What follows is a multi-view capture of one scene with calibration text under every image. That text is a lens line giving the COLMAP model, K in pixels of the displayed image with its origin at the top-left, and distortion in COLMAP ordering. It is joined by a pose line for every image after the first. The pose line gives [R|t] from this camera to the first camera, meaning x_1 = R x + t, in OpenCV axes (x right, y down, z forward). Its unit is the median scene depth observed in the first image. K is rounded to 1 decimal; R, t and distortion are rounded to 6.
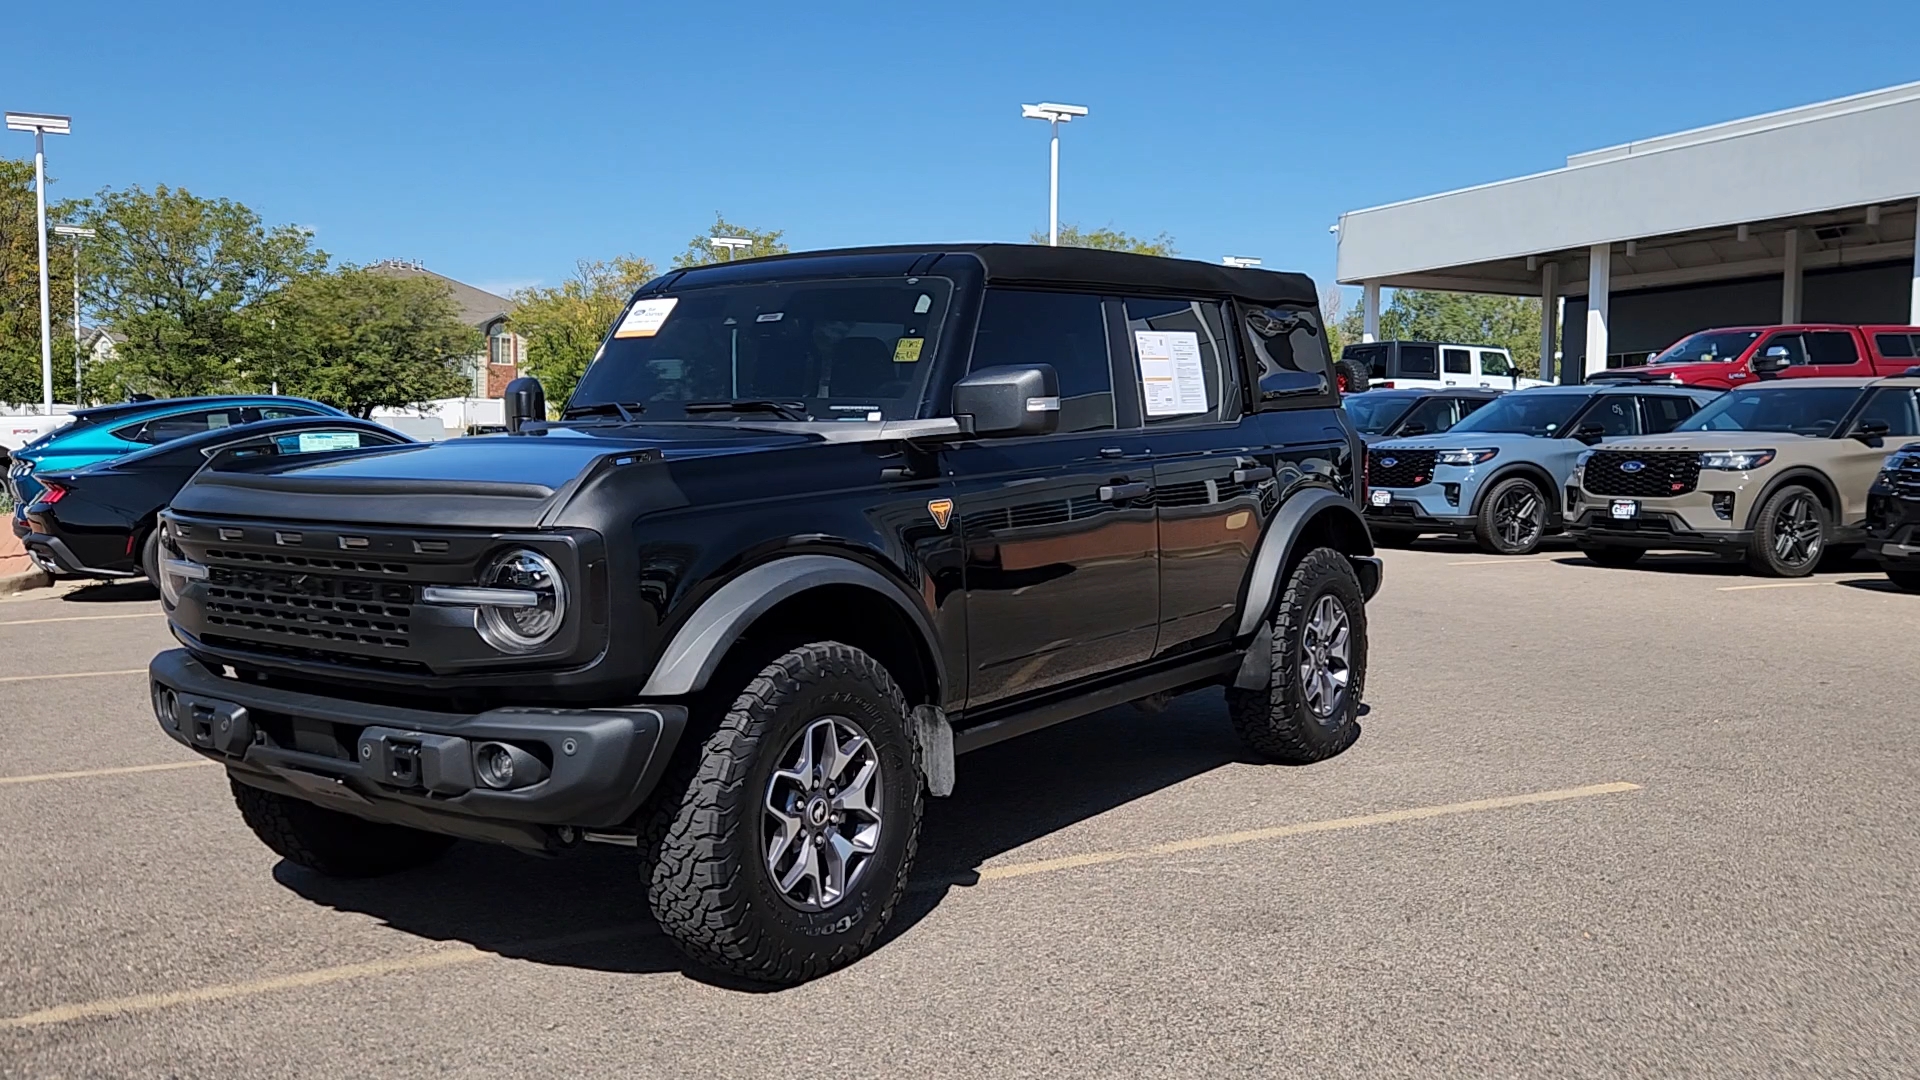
lens RADIAL K [[1675.0, 0, 945.7], [0, 1675.0, 563.3], [0, 0, 1]] dist [0.030759, -0.015010]
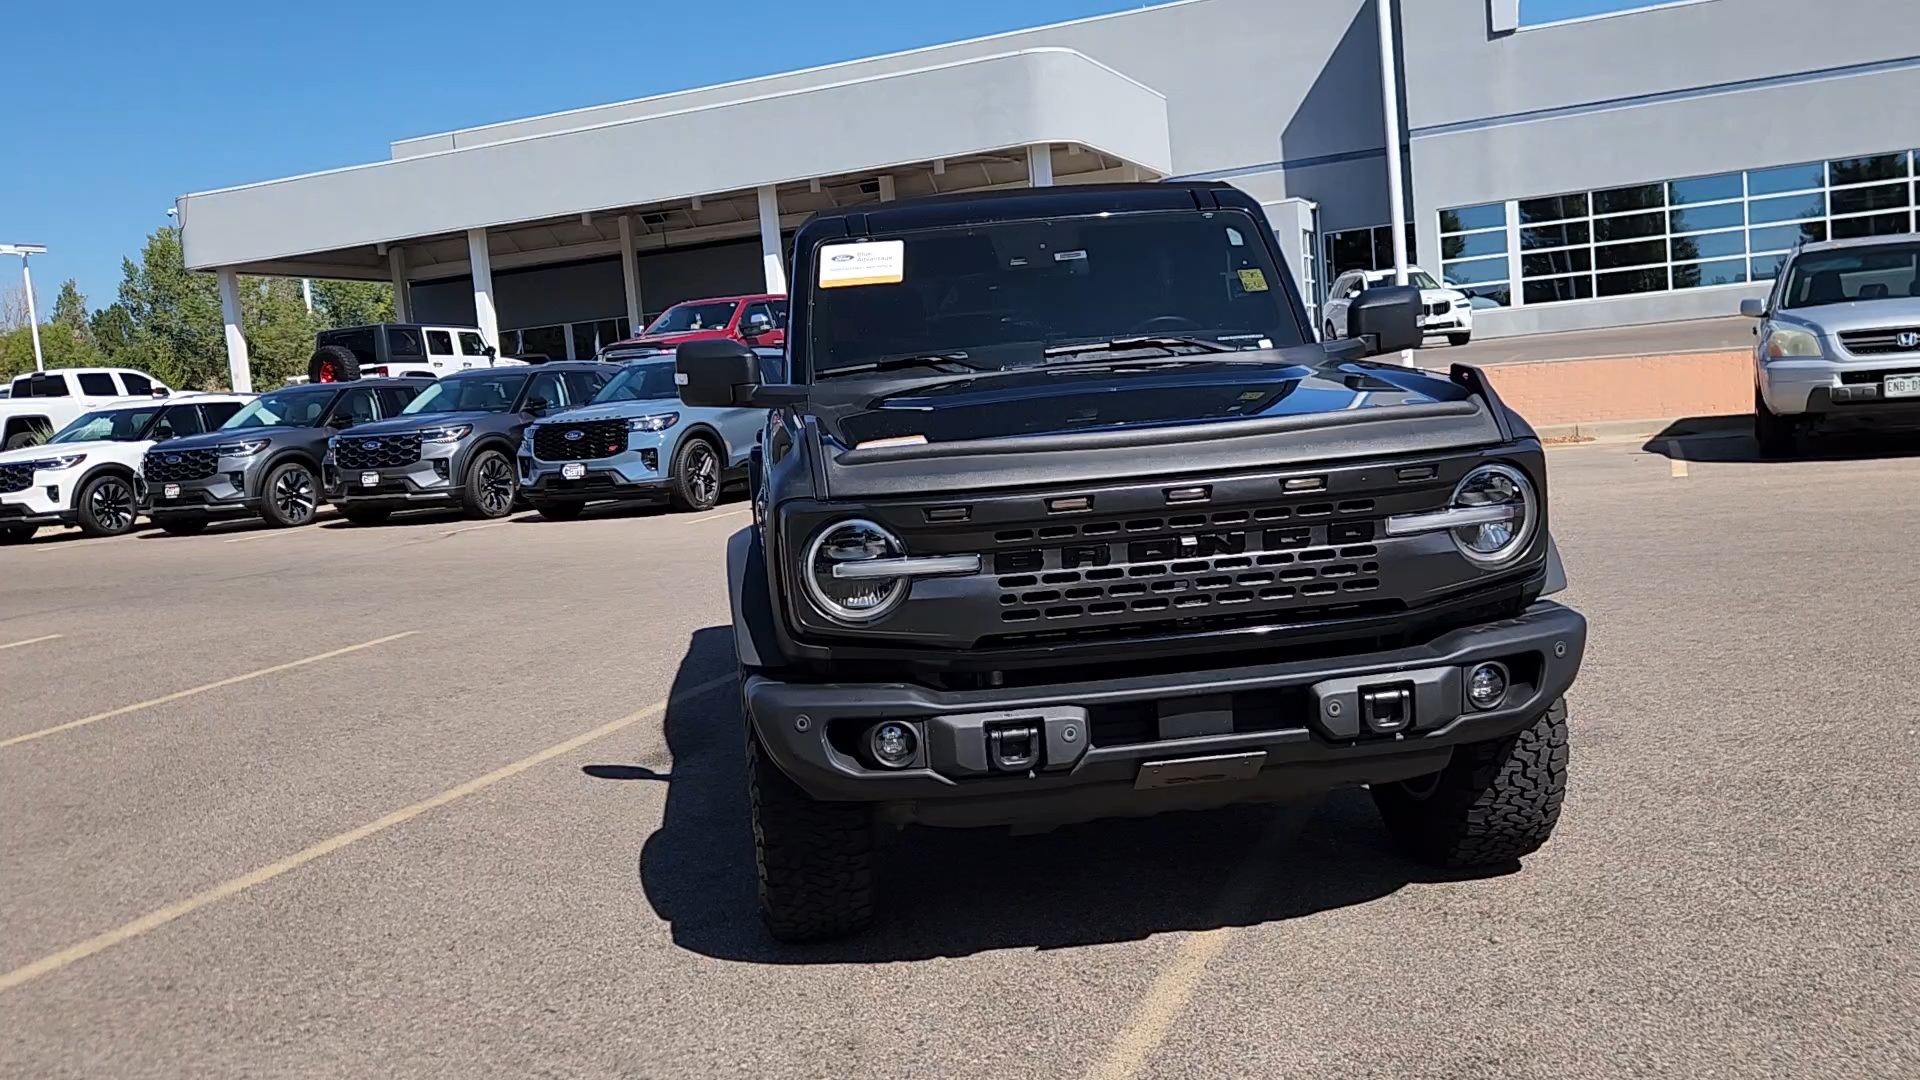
lens RADIAL K [[1675.0, 0, 951.1], [0, 1675.0, 554.5], [0, 0, 1]] dist [0.030759, -0.015010]
pose [[0.744579, -0.131719, 0.654410, -0.670787], [0.131308, 0.990086, 0.049883, -0.027574], [-0.654493, 0.048788, 0.754493, 0.268626]]
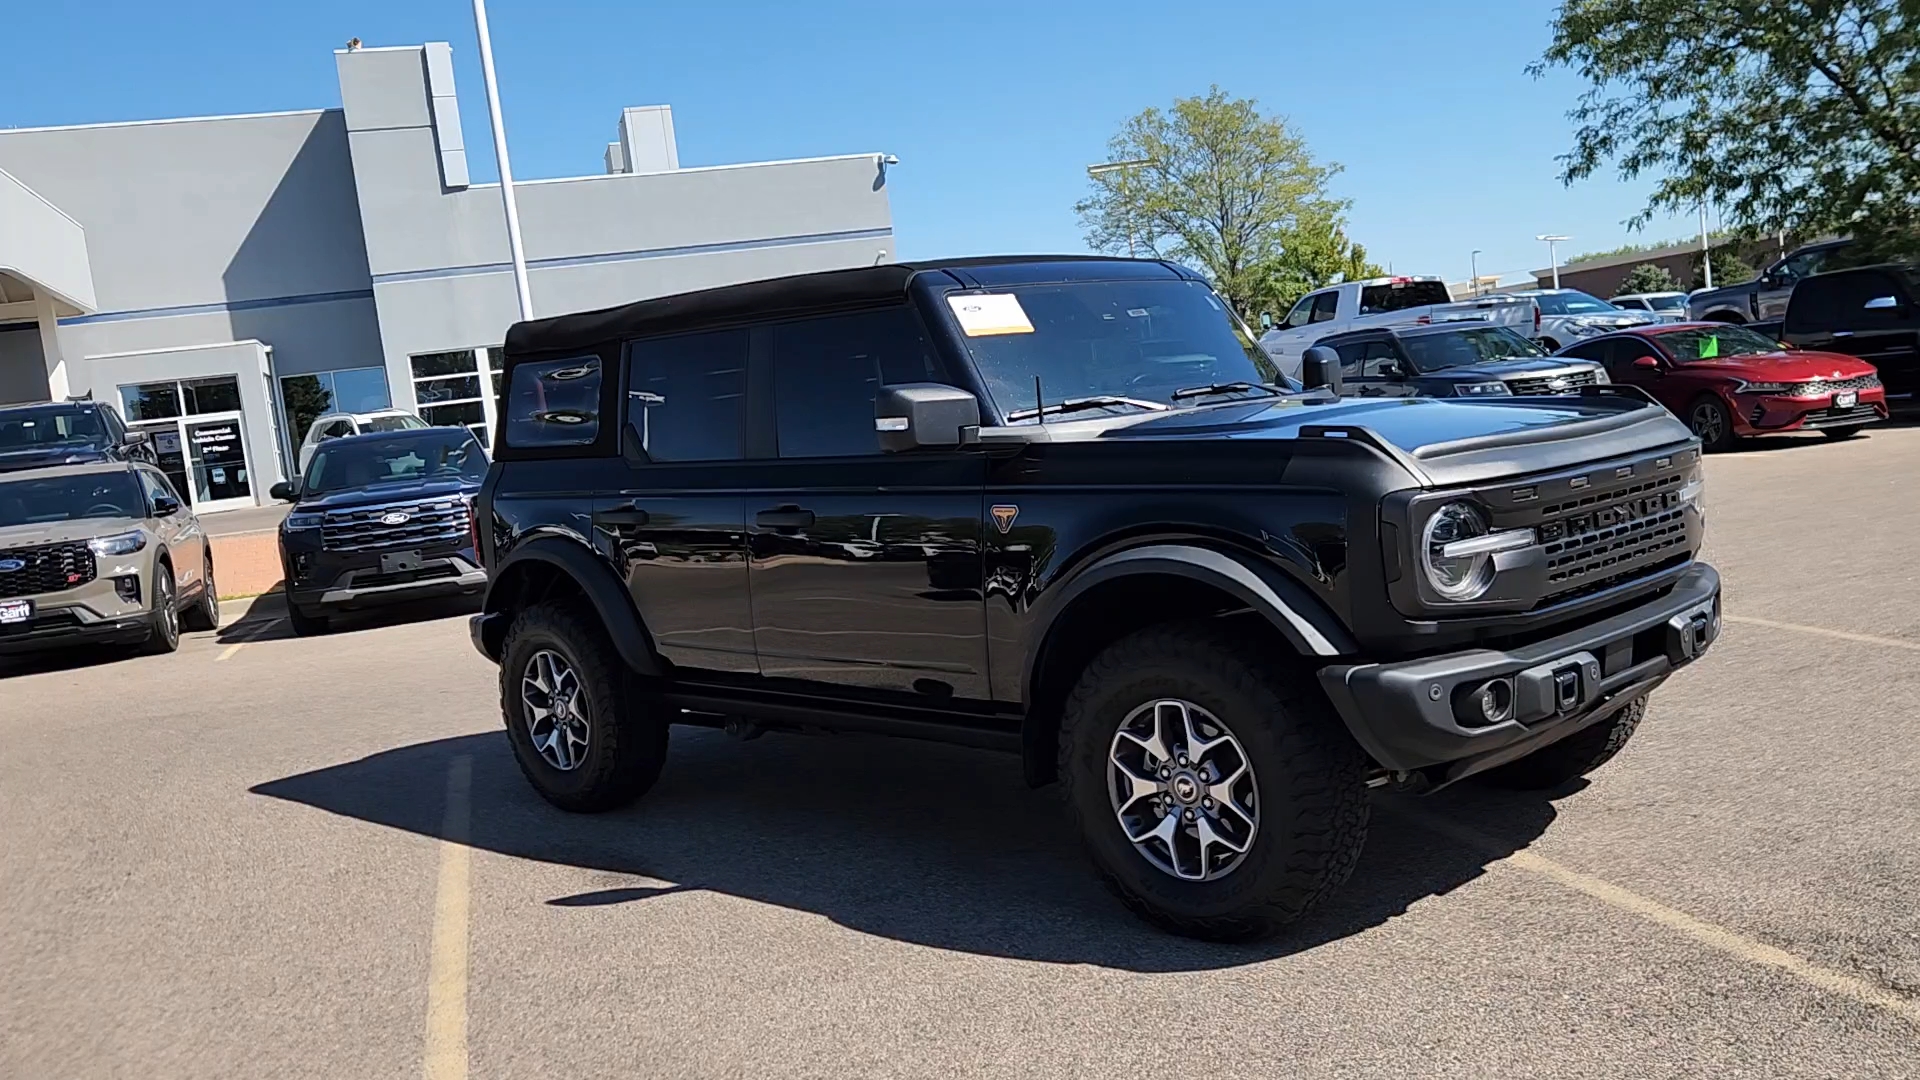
lens RADIAL K [[1675.0, 0, 947.3], [0, 1675.0, 542.5], [0, 0, 1]] dist [0.030759, -0.015010]
pose [[0.167694, -0.093439, 0.981401, -0.980852], [0.185039, 0.980788, 0.061762, -0.075642], [-0.968318, 0.171240, 0.181762, 0.784509]]
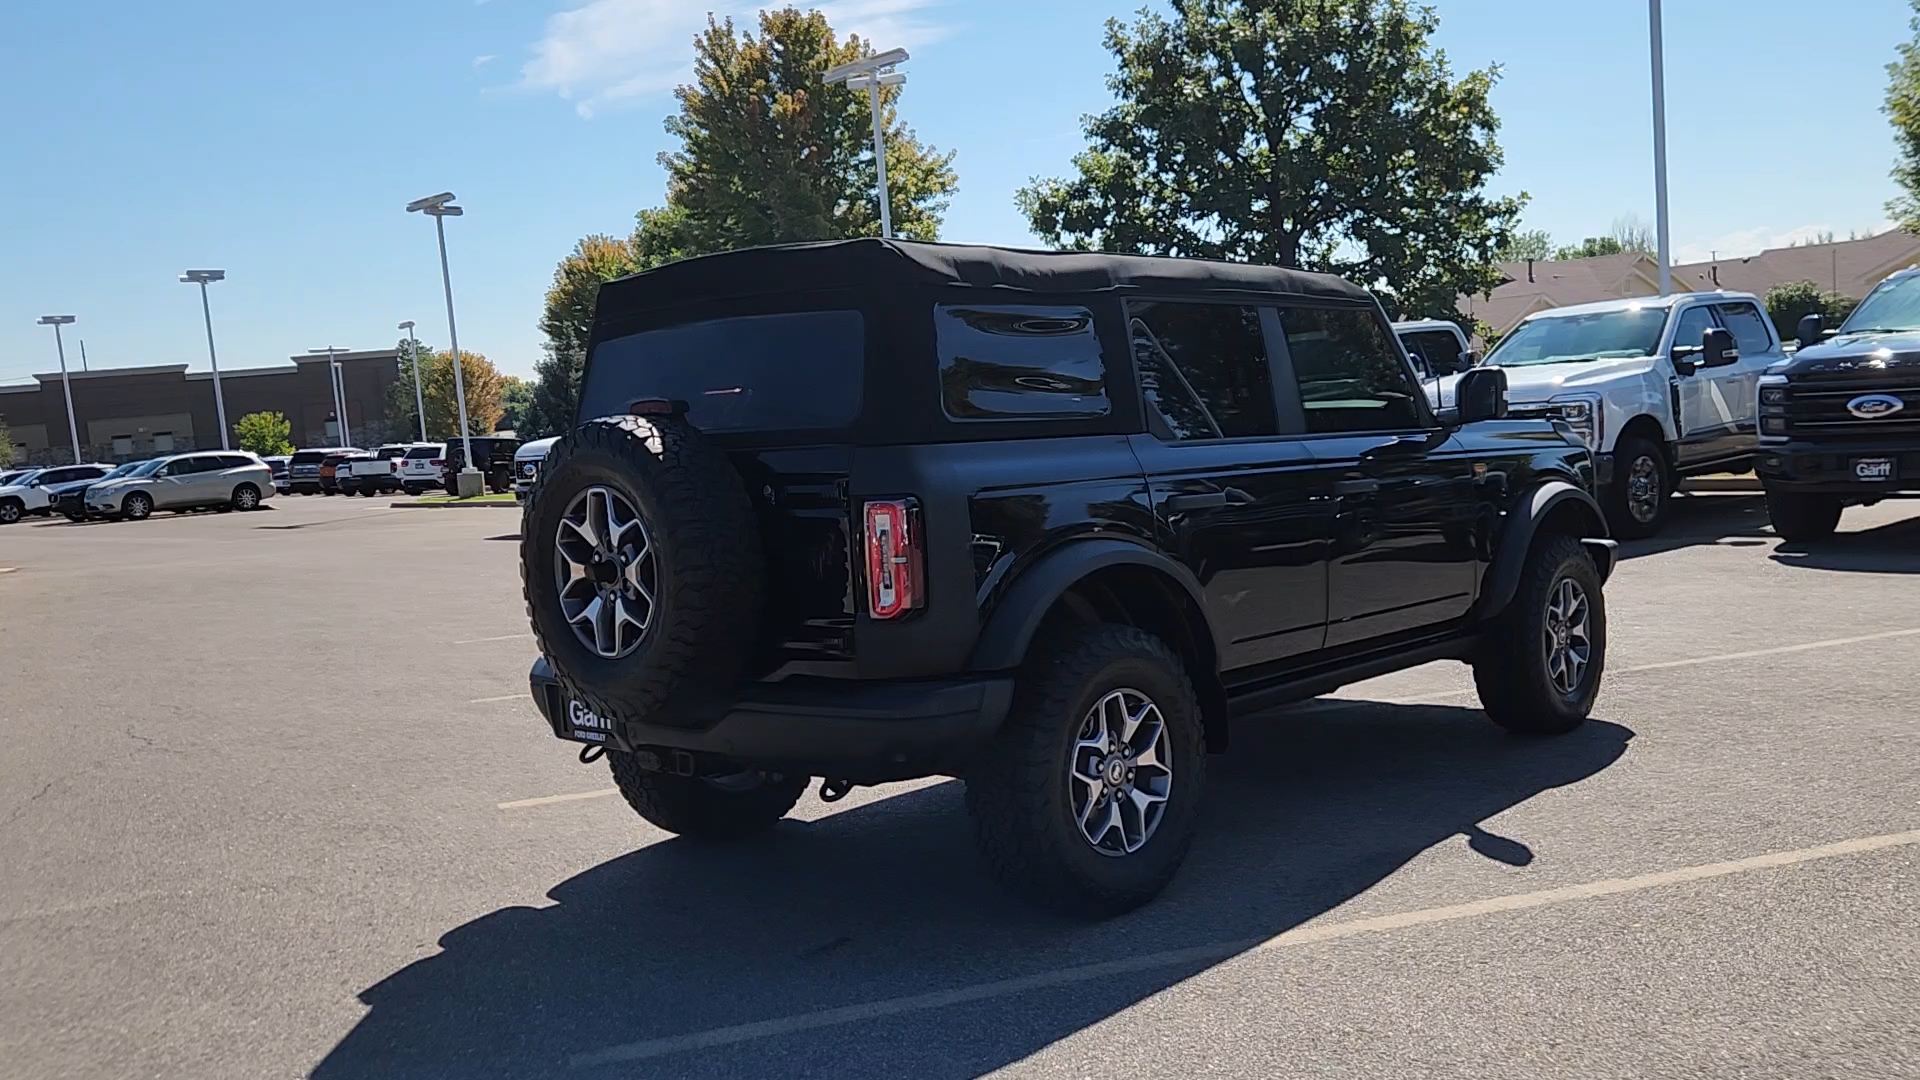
lens RADIAL K [[1675.0, 0, 940.6], [0, 1675.0, 549.2], [0, 0, 1]] dist [0.030759, -0.015010]
pose [[-0.988772, 0.059904, 0.136903, -0.042054], [0.081856, 0.983584, 0.160819, -0.183565], [-0.125022, 0.170220, -0.977443, 1.962860]]
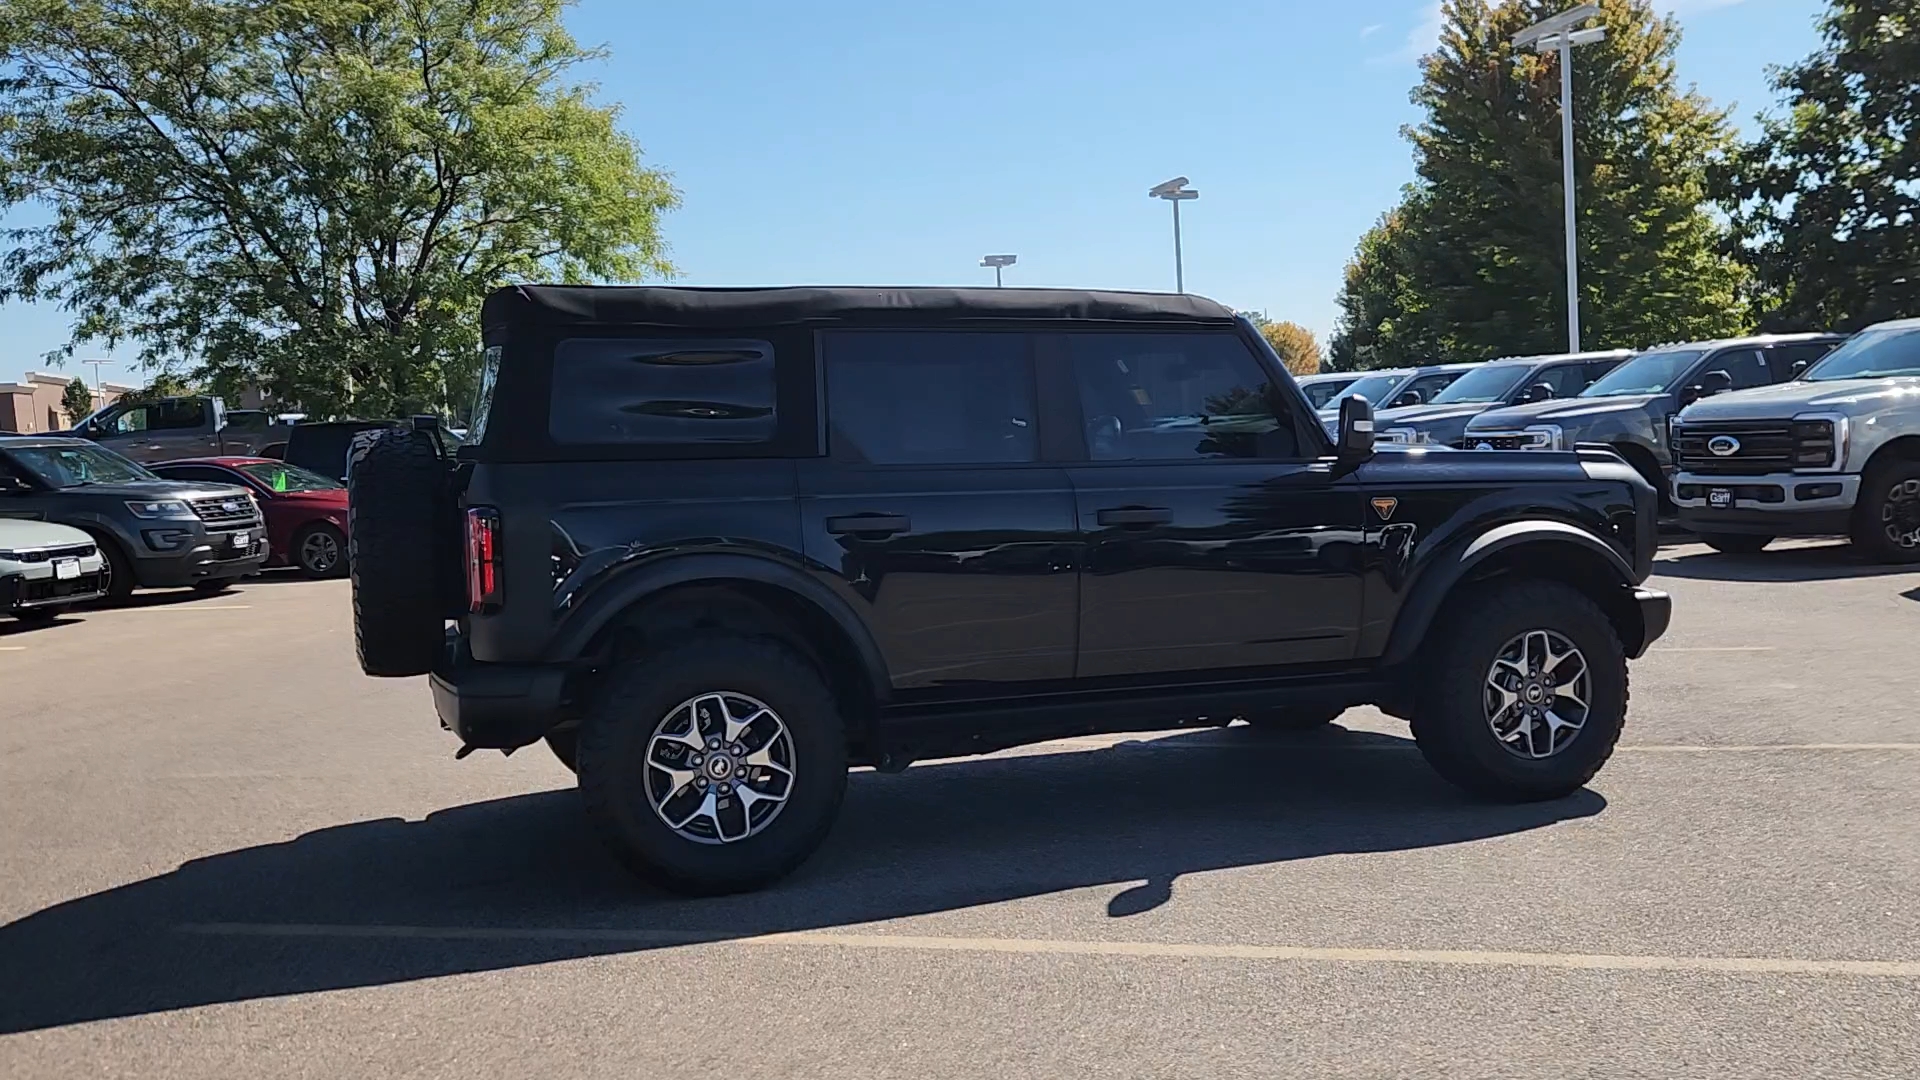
lens RADIAL K [[1675.0, 0, 941.7], [0, 1675.0, 543.2], [0, 0, 1]] dist [0.030759, -0.015010]
pose [[-0.807146, -0.000806, 0.590351, -0.595246], [0.094096, 0.987039, 0.129998, -0.163281], [-0.582805, 0.160477, -0.796609, 1.808494]]
